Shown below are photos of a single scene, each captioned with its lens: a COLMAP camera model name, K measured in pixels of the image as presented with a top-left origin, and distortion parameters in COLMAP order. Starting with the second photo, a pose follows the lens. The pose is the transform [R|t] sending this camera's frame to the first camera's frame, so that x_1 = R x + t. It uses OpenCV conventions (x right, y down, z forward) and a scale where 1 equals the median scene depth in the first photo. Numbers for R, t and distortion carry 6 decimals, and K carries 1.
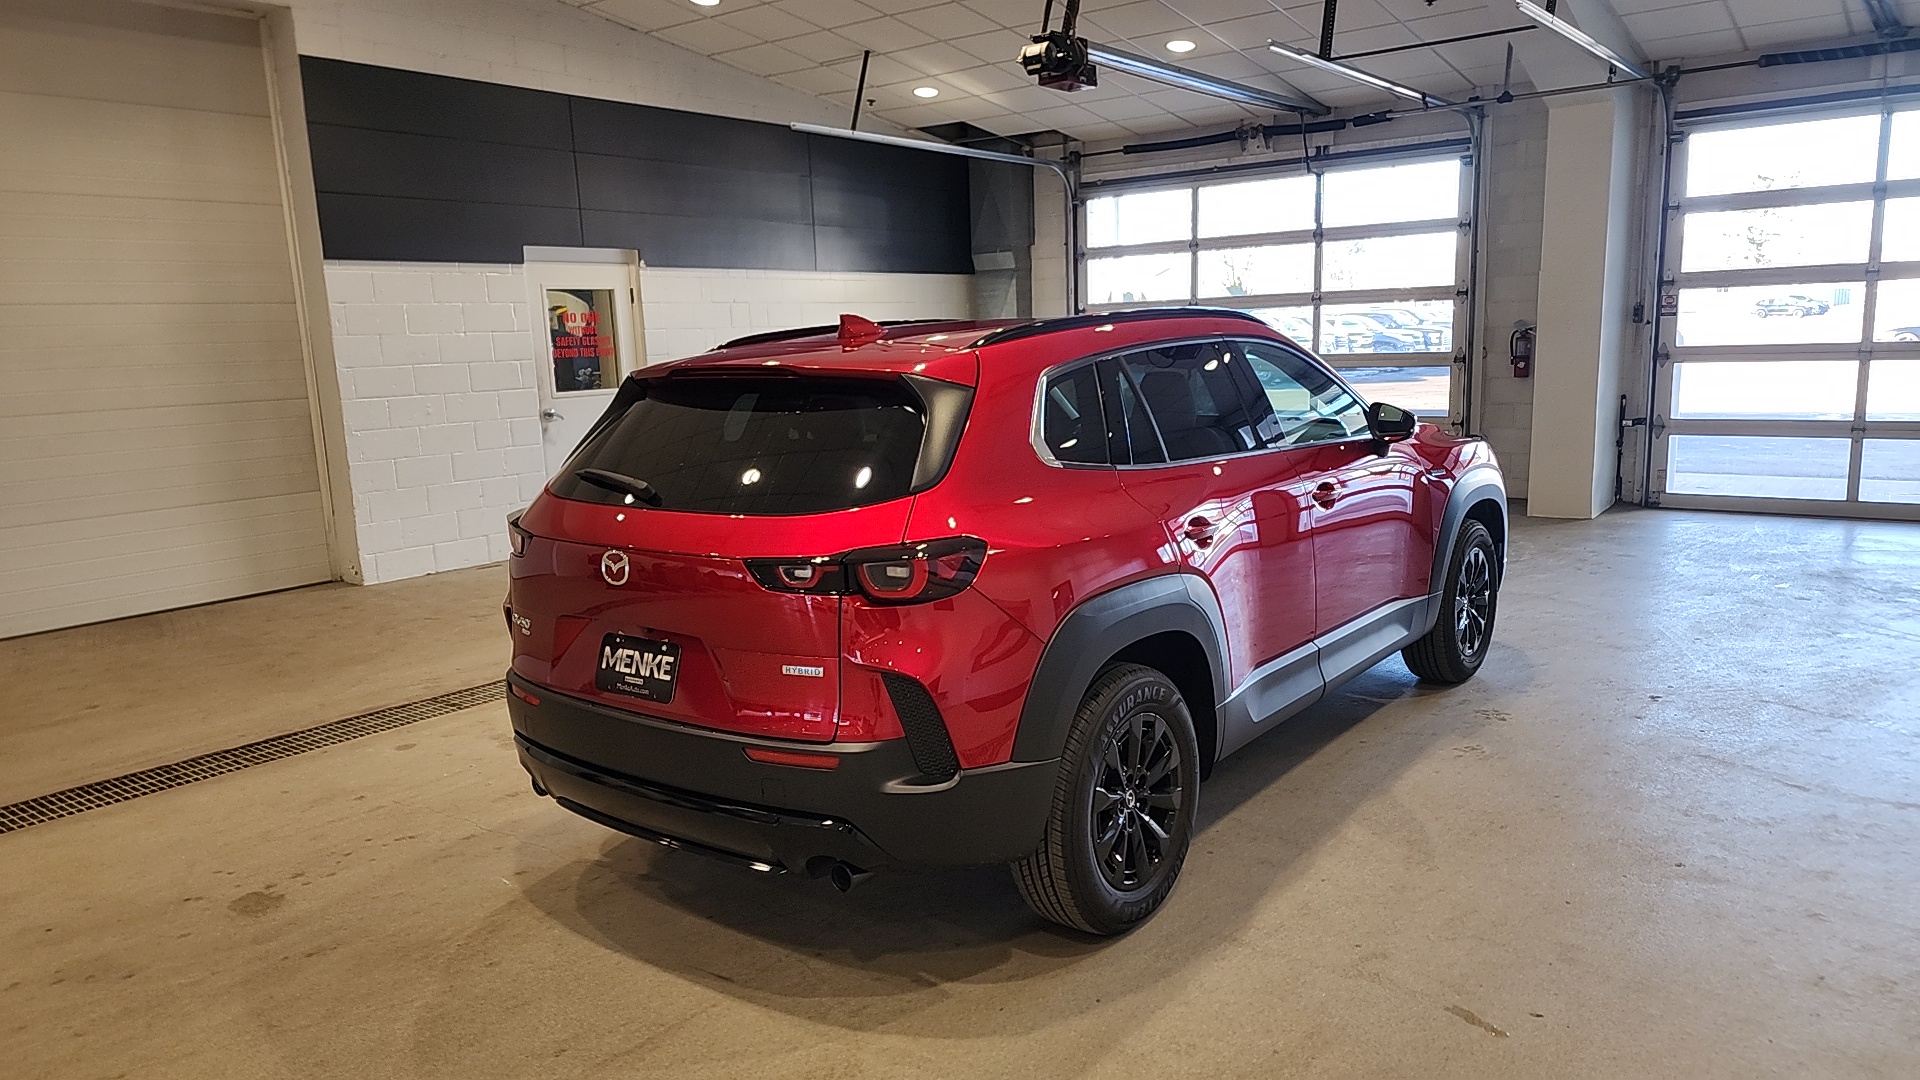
lens RADIAL K [[1274.0, 0, 966.9], [0, 1274.0, 568.8], [0, 0, 1]] dist [0.070101, -0.055742]
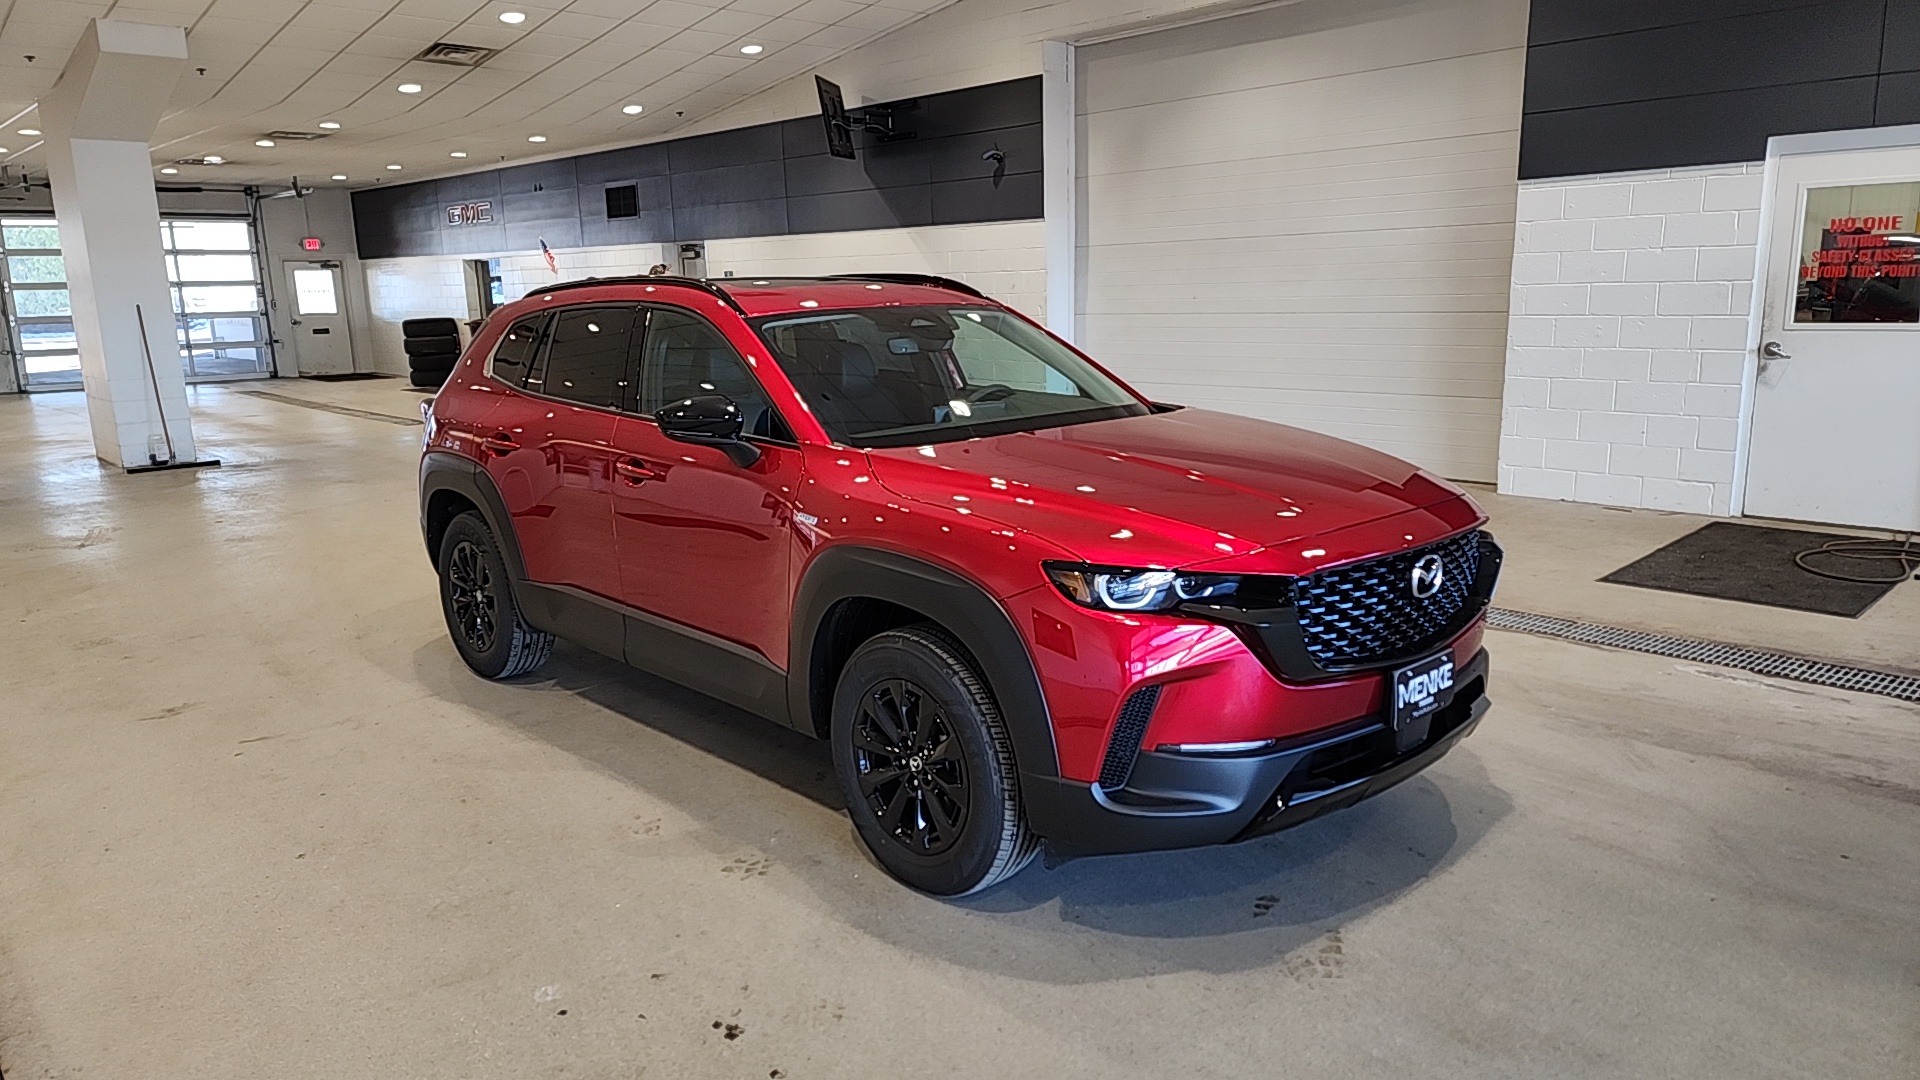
lens RADIAL K [[1274.0, 0, 972.3], [0, 1274.0, 549.3], [0, 0, 1]] dist [0.070101, -0.055742]
pose [[-0.156830, 0.239451, -0.958159, 0.521256], [-0.154856, 0.952202, 0.263309, -0.130264], [0.975410, 0.189671, -0.112253, 0.596858]]
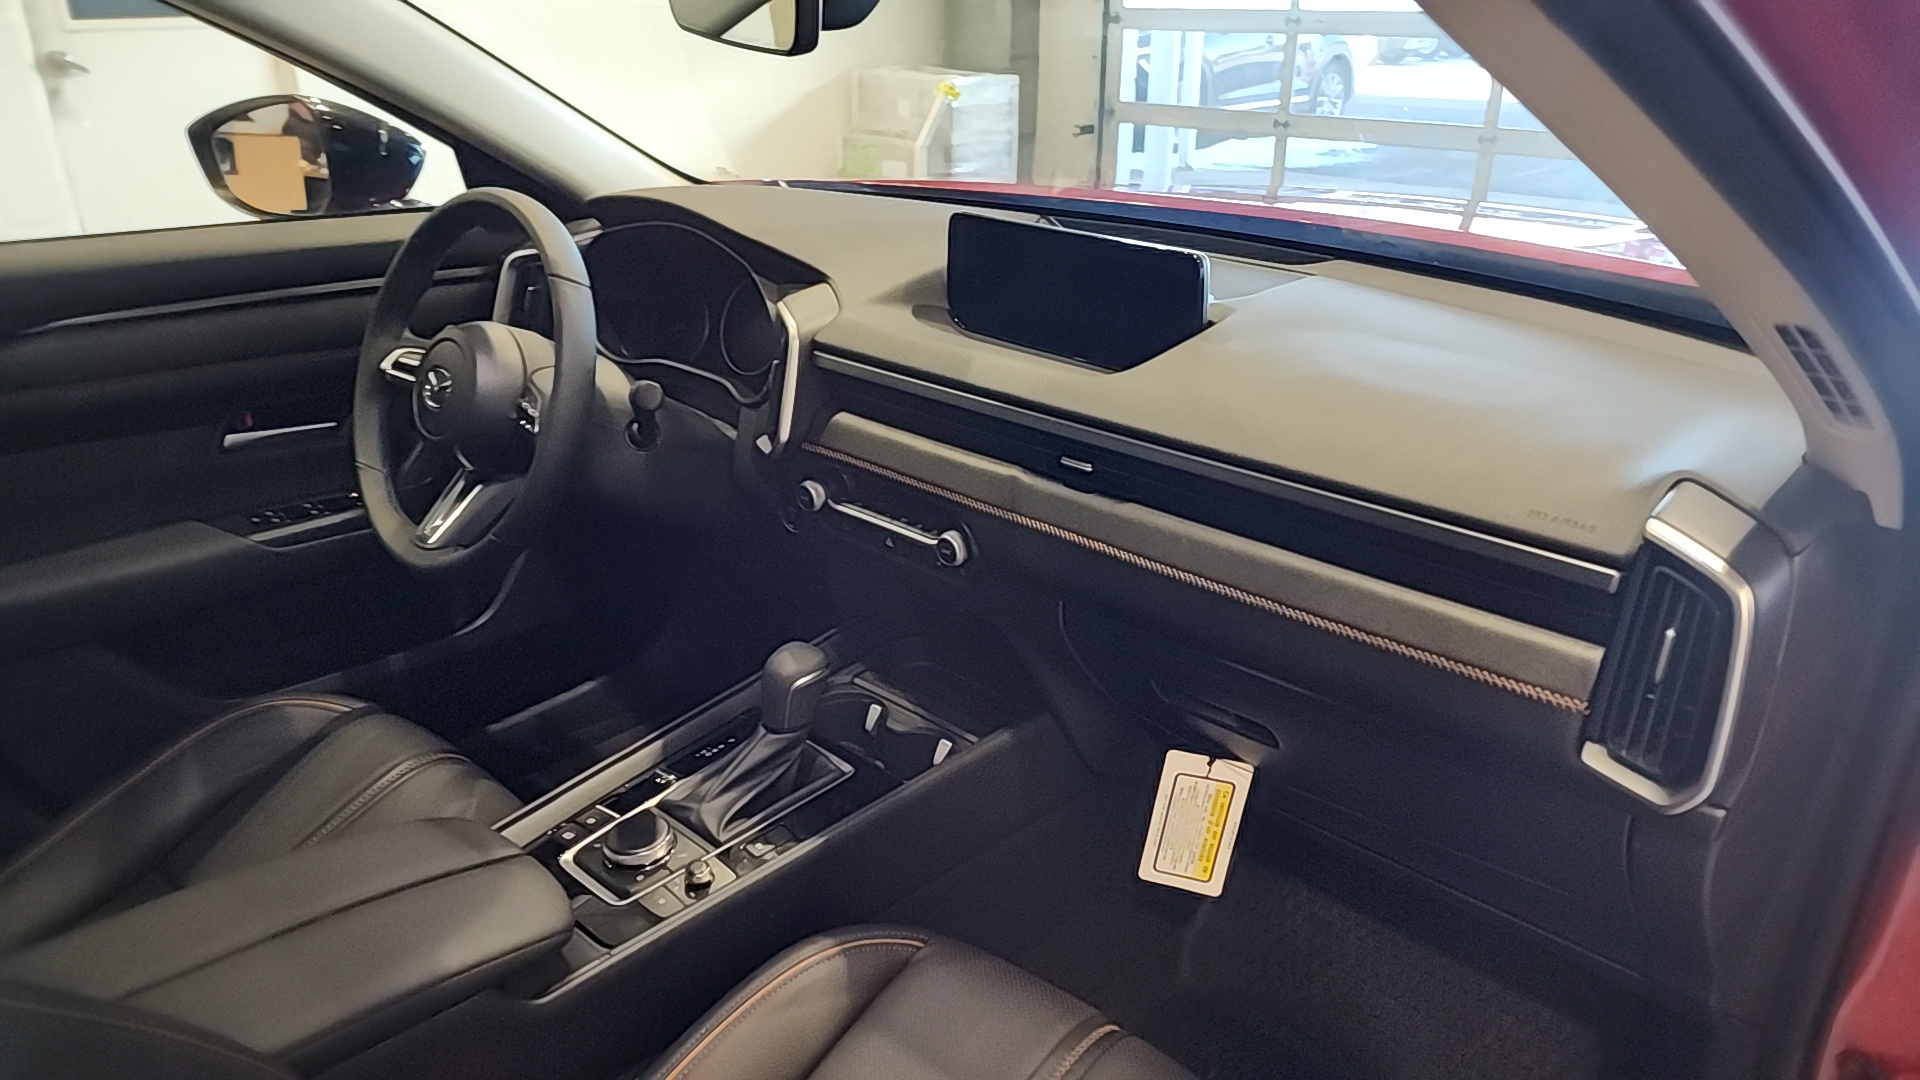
lens RADIAL K [[1274.0, 0, 967.4], [0, 1274.0, 549.5], [0, 0, 1]] dist [0.070101, -0.055742]
pose [[0.995318, 0.068750, -0.067940, 0.100831], [-0.051482, 0.971979, 0.229359, -0.063975], [0.081805, -0.224788, 0.970968, 0.433903]]
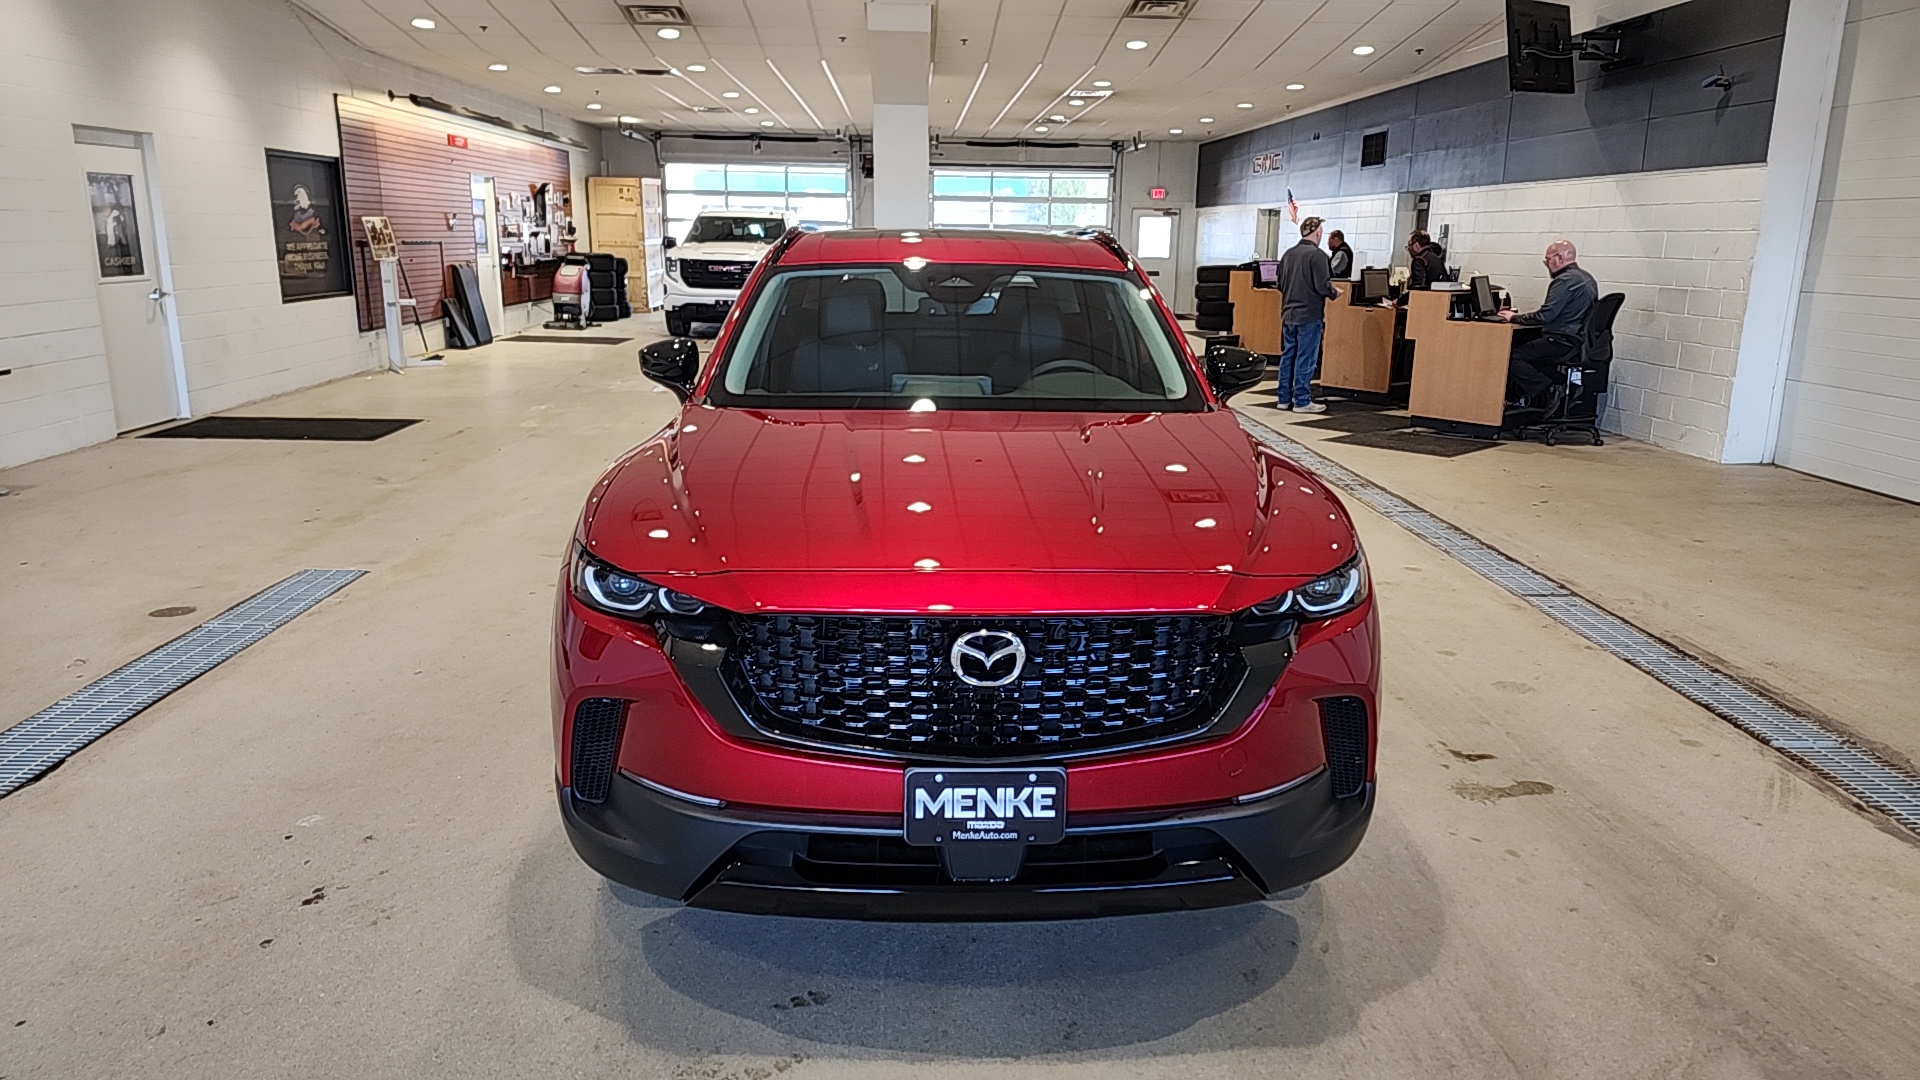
lens RADIAL K [[1274.0, 0, 978.7], [0, 1274.0, 552.4], [0, 0, 1]] dist [0.070101, -0.055742]
pose [[-0.758409, 0.177938, -0.627019, 0.344196], [-0.110758, 0.912837, 0.393016, -0.166532], [0.642299, 0.367514, -0.672596, 0.820278]]
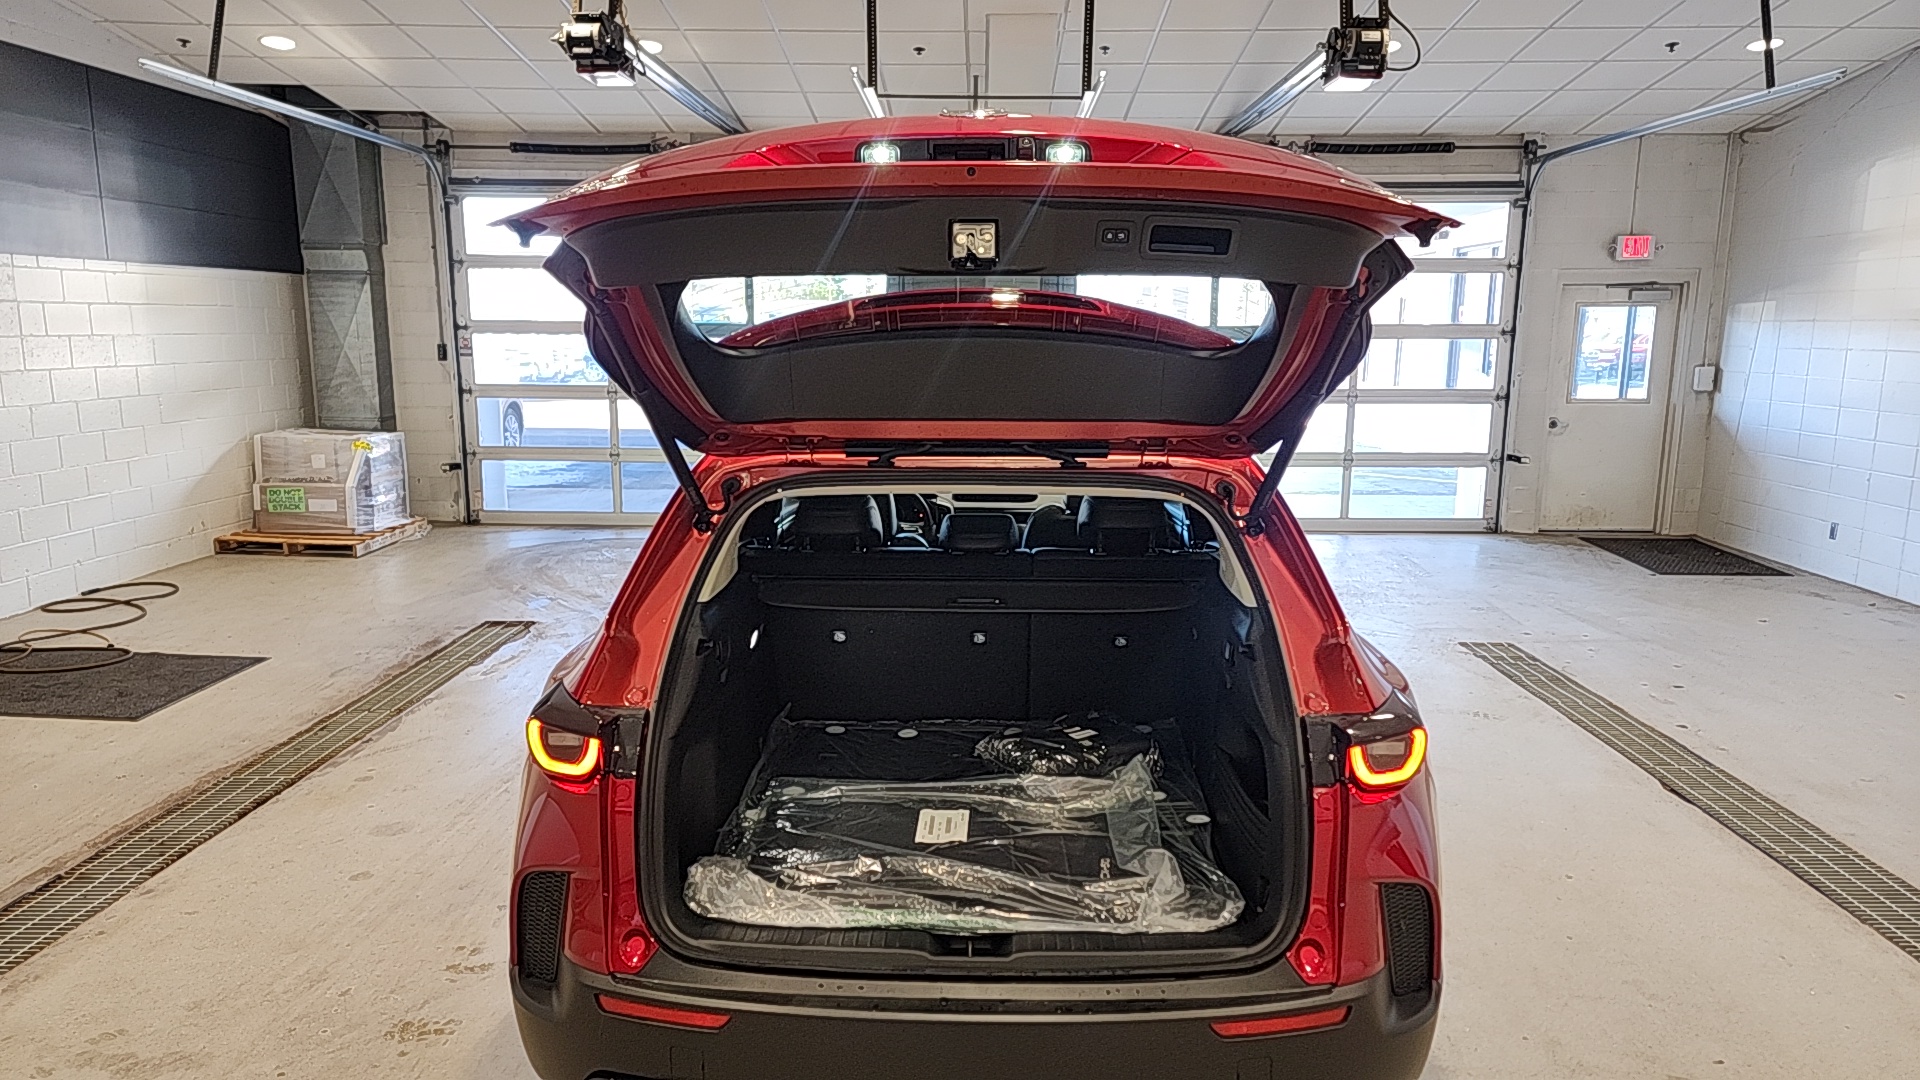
lens RADIAL K [[1274.0, 0, 956.4], [0, 1274.0, 567.5], [0, 0, 1]] dist [0.070101, -0.055742]
pose [[0.806371, -0.073283, 0.586852, -0.201896], [0.077556, 0.996827, 0.017912, -0.040232], [-0.586303, 0.031070, 0.809496, 0.145735]]
